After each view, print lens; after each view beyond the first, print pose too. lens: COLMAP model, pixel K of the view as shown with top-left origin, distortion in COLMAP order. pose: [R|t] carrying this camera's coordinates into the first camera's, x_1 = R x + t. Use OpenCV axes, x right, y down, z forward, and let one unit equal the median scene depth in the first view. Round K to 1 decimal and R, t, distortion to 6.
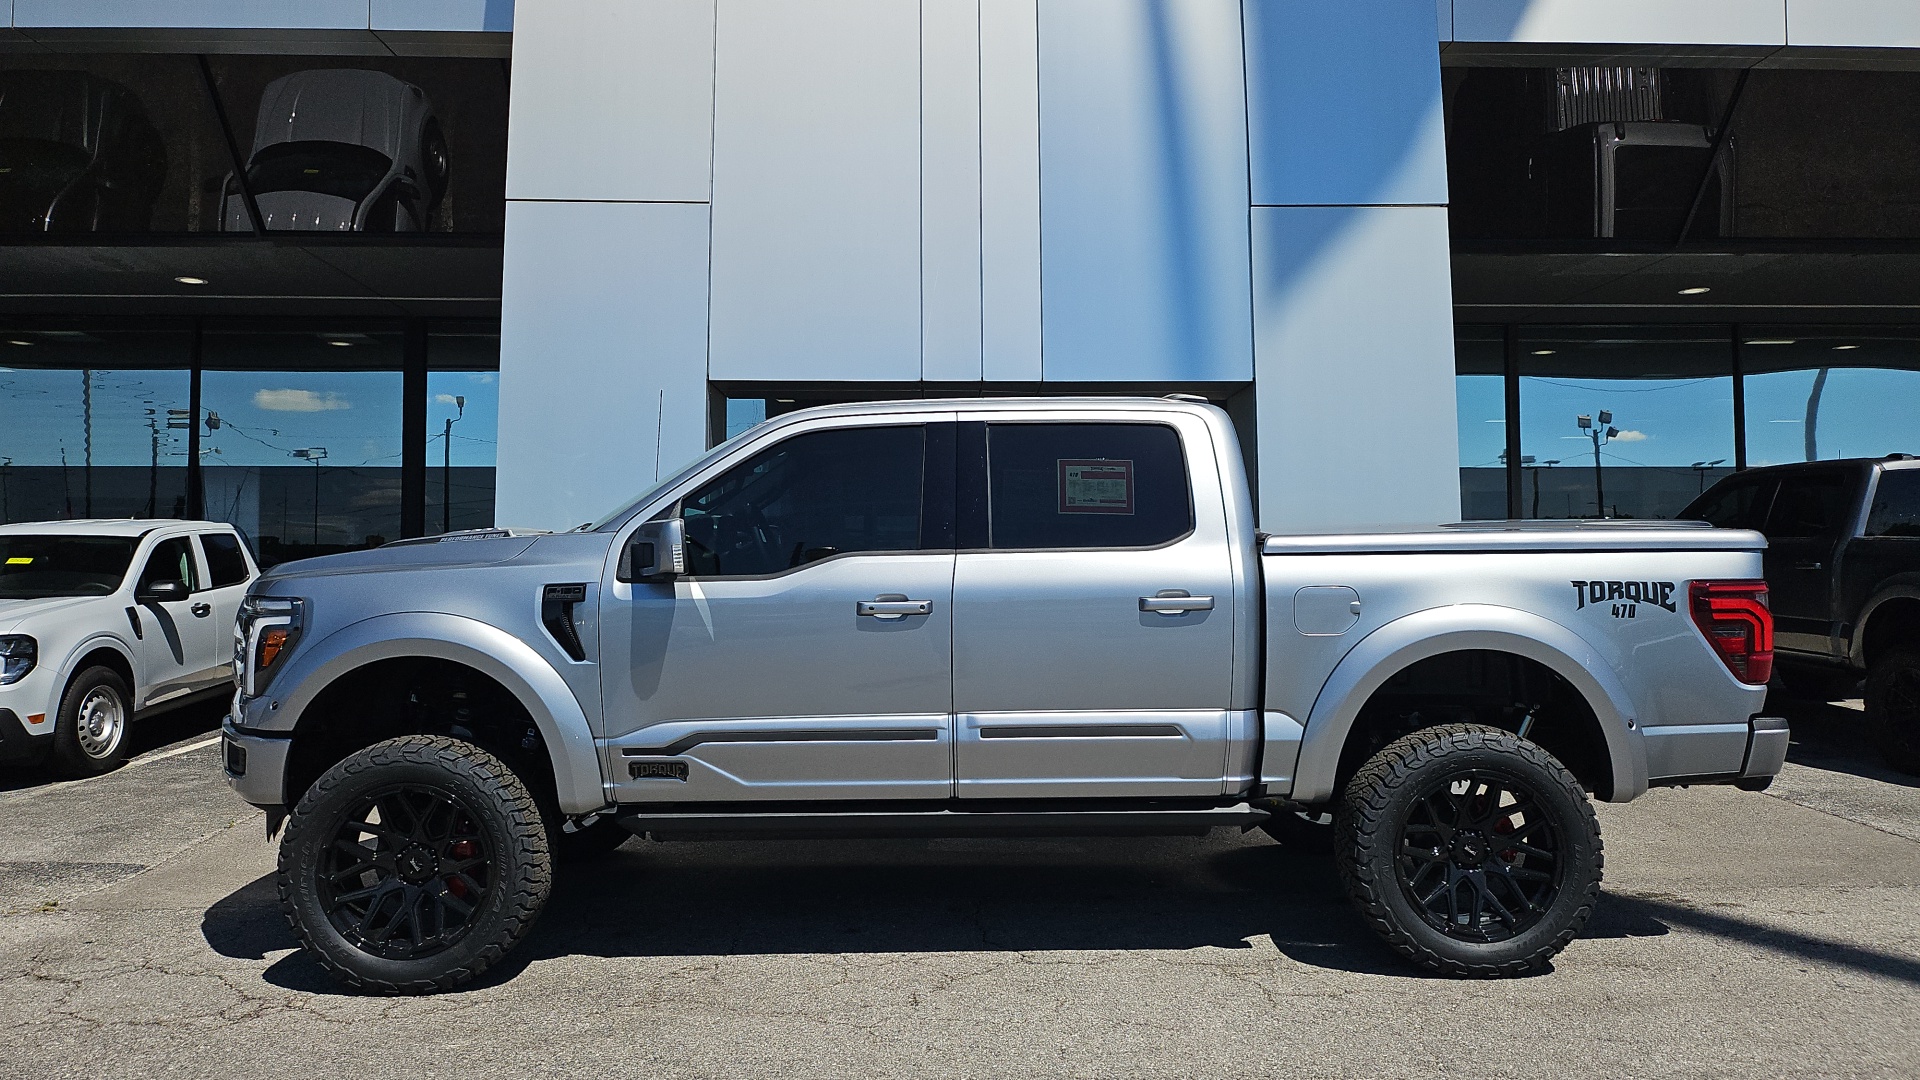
lens RADIAL K [[1382.0, 0, 962.9], [0, 1382.0, 543.8], [0, 0, 1]] dist [0.010925, 0.000563]
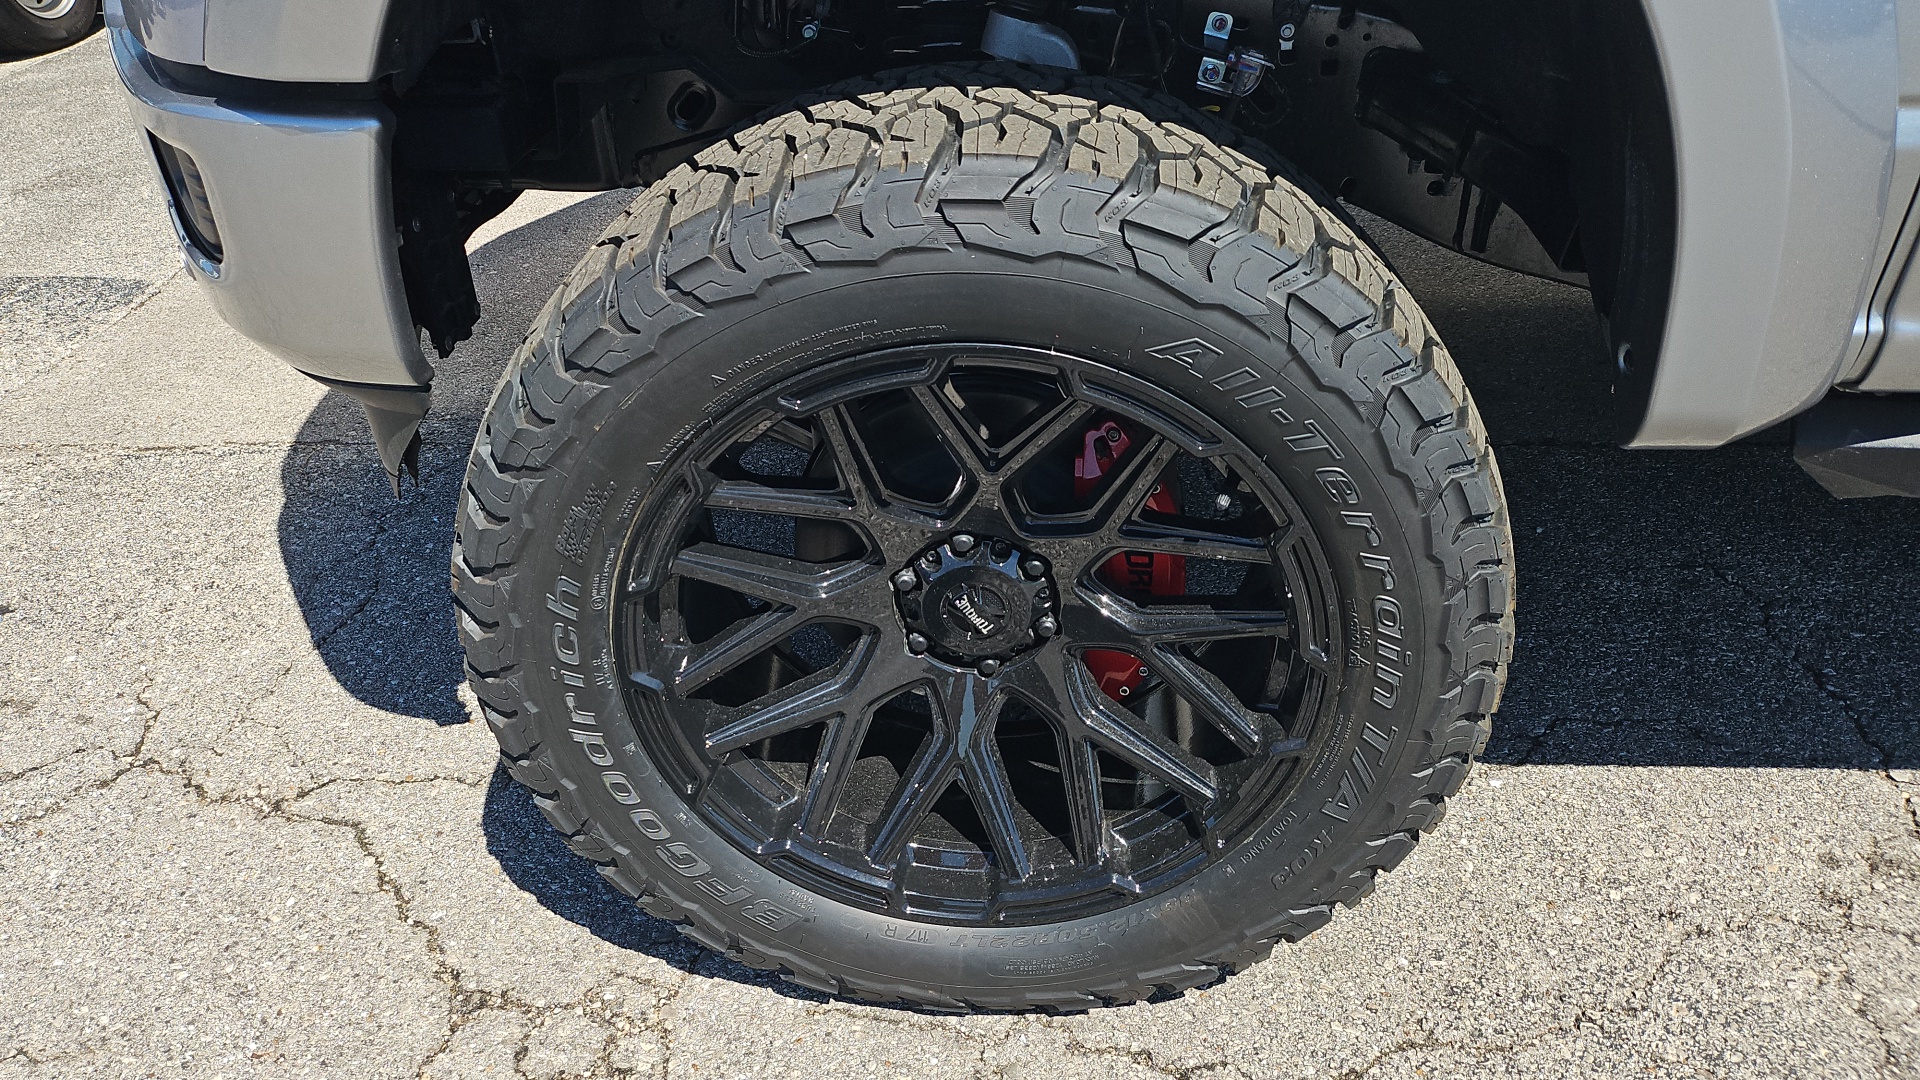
lens RADIAL K [[1361.8, 0, 975.2], [0, 1361.8, 535.3], [0, 0, 1]] dist [0.053242, -0.079091]
pose [[0.998126, 0.010688, -0.060257, -0.741099], [0.022898, 0.847883, 0.529688, 0.165653], [0.056752, -0.530075, 0.846049, 1.544847]]
